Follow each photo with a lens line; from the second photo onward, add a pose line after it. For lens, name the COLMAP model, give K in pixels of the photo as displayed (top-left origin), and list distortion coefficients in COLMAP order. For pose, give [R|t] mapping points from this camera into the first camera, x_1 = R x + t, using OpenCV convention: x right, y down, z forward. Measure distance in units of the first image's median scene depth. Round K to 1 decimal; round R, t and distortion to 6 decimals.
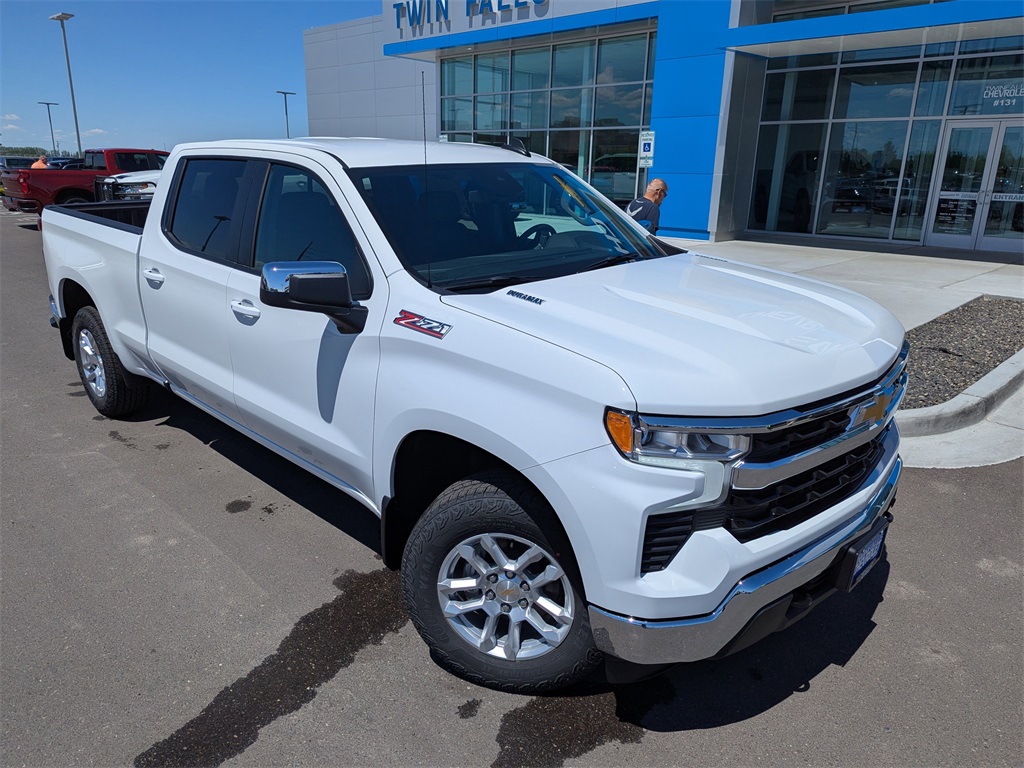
lens RADIAL K [[732.2, 0, 508.4], [0, 732.2, 383.6], [0, 0, 1]] dist [0.057458, -0.050865]
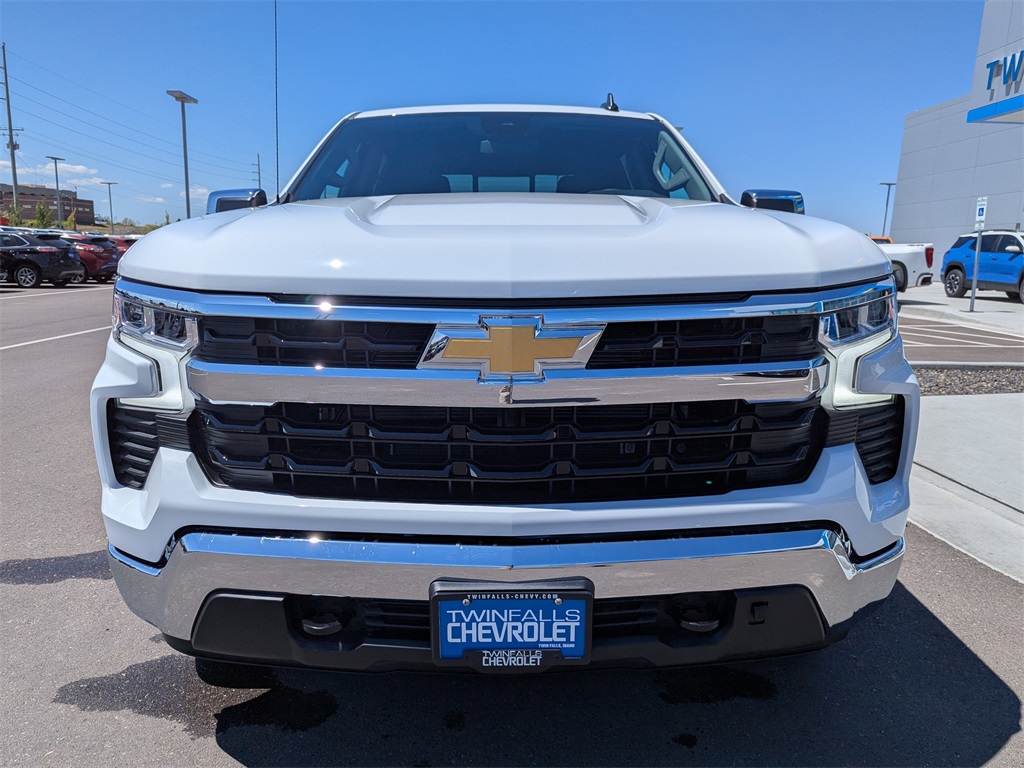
lens RADIAL K [[739.5, 0, 509.1], [0, 739.5, 385.3], [0, 0, 1]] dist [0.011569, 0.002363]
pose [[0.709159, 0.119781, -0.694800, 0.626629], [-0.208268, 0.977076, -0.044127, 0.060436], [0.673586, 0.175997, 0.717848, 0.414419]]
